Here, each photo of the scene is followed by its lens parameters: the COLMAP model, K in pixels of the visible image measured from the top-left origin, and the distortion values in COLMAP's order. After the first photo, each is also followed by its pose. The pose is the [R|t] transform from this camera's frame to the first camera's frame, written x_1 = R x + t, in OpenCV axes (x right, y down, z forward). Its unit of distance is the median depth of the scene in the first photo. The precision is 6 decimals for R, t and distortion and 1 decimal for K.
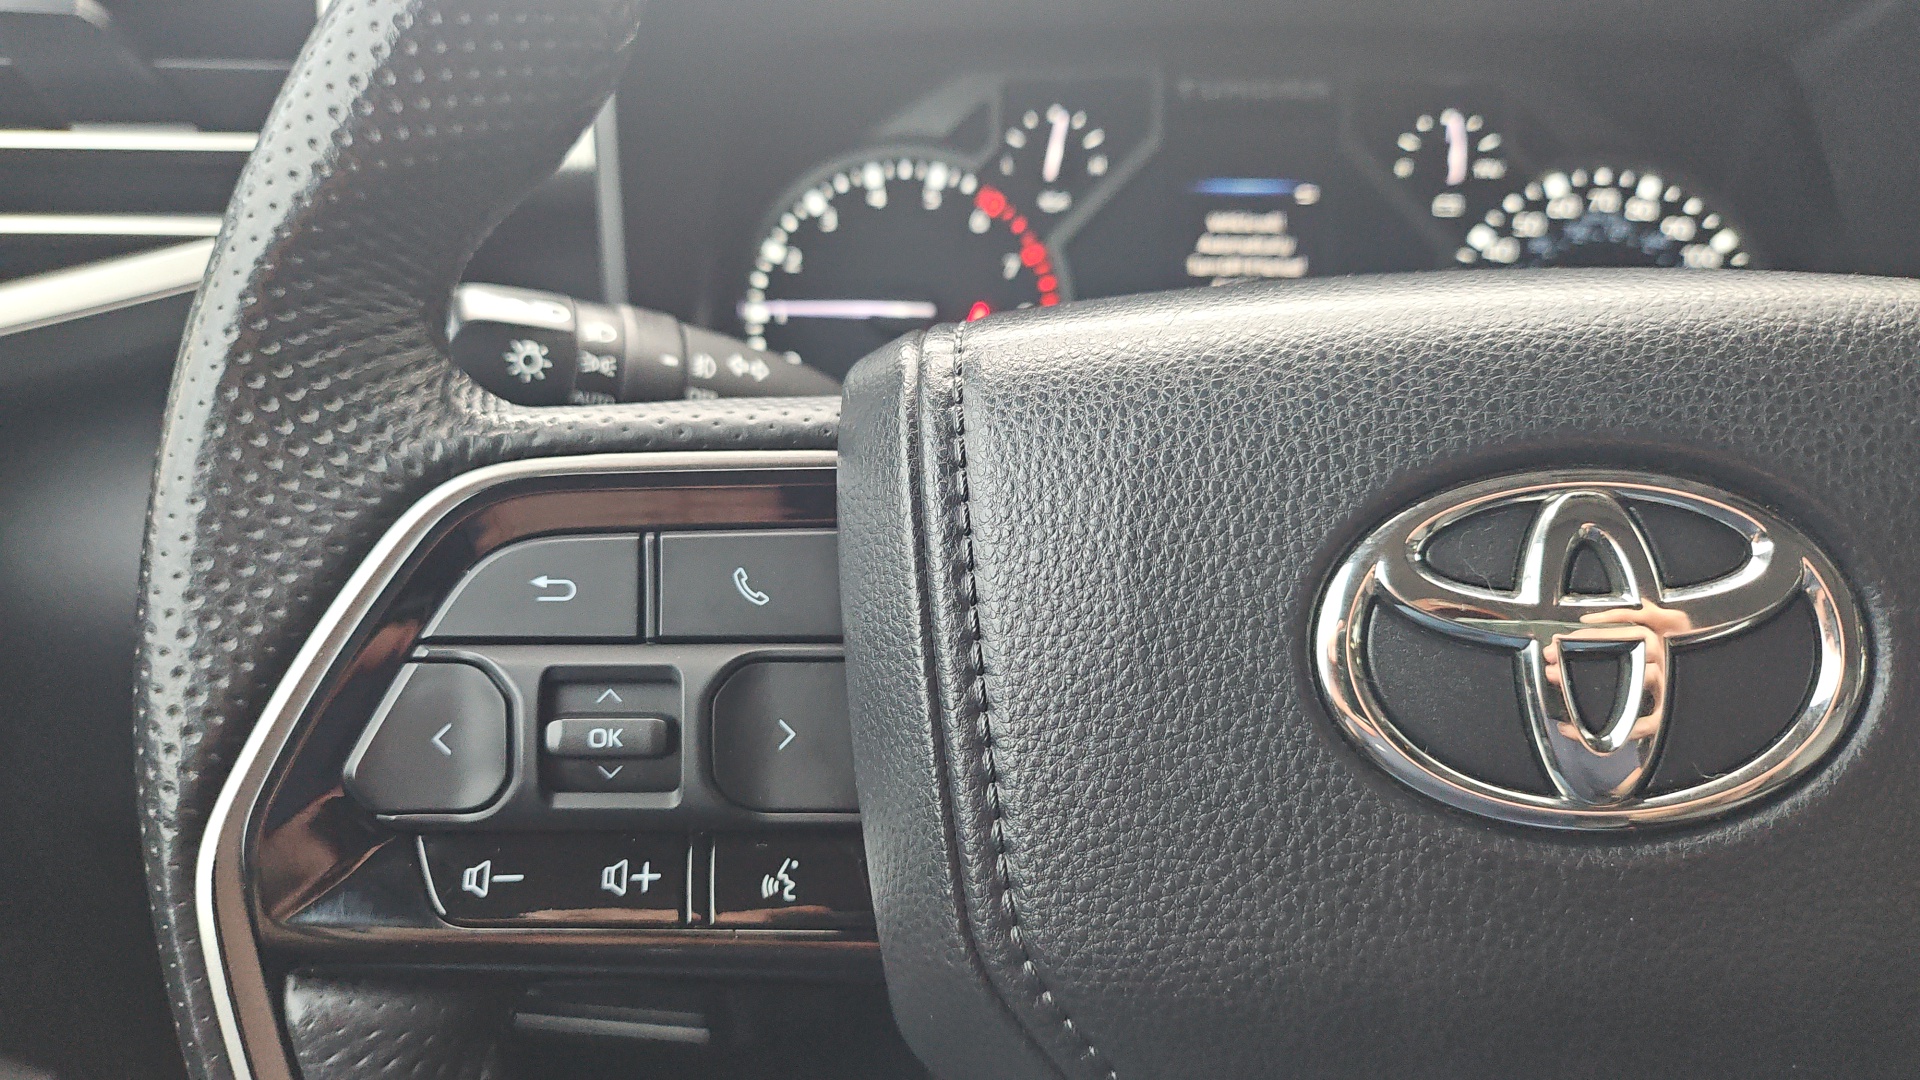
lens RADIAL K [[1372.4, 0, 960.0], [0, 1372.4, 540.0], [0, 0, 1]] dist [0.041470, -0.066668]
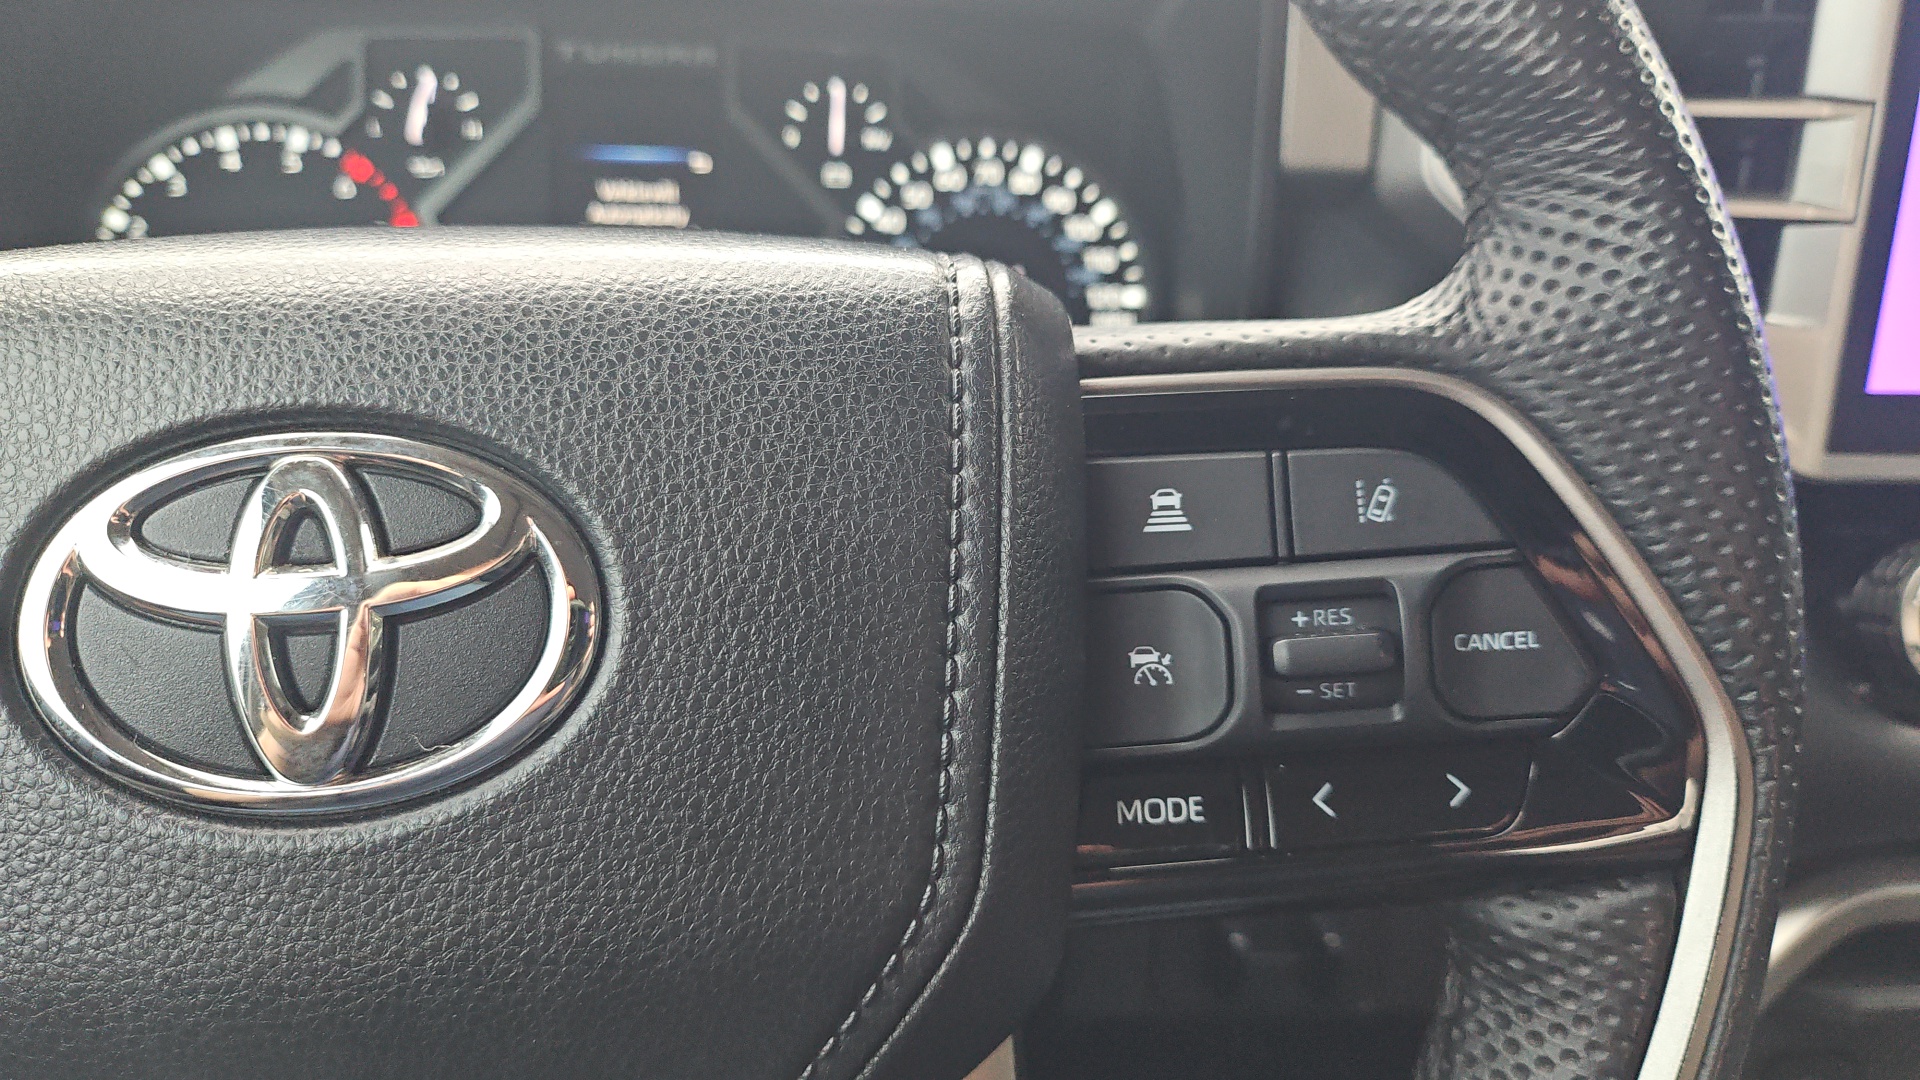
lens RADIAL K [[1394.4, 0, 975.5], [0, 1394.4, 521.9], [0, 0, 1]] dist [0.024589, -0.069797]
pose [[0.986470, -0.030817, 0.161019, 0.283154], [0.030956, 0.999519, 0.001643, 0.008598], [-0.160993, 0.003364, 0.986950, -0.009574]]
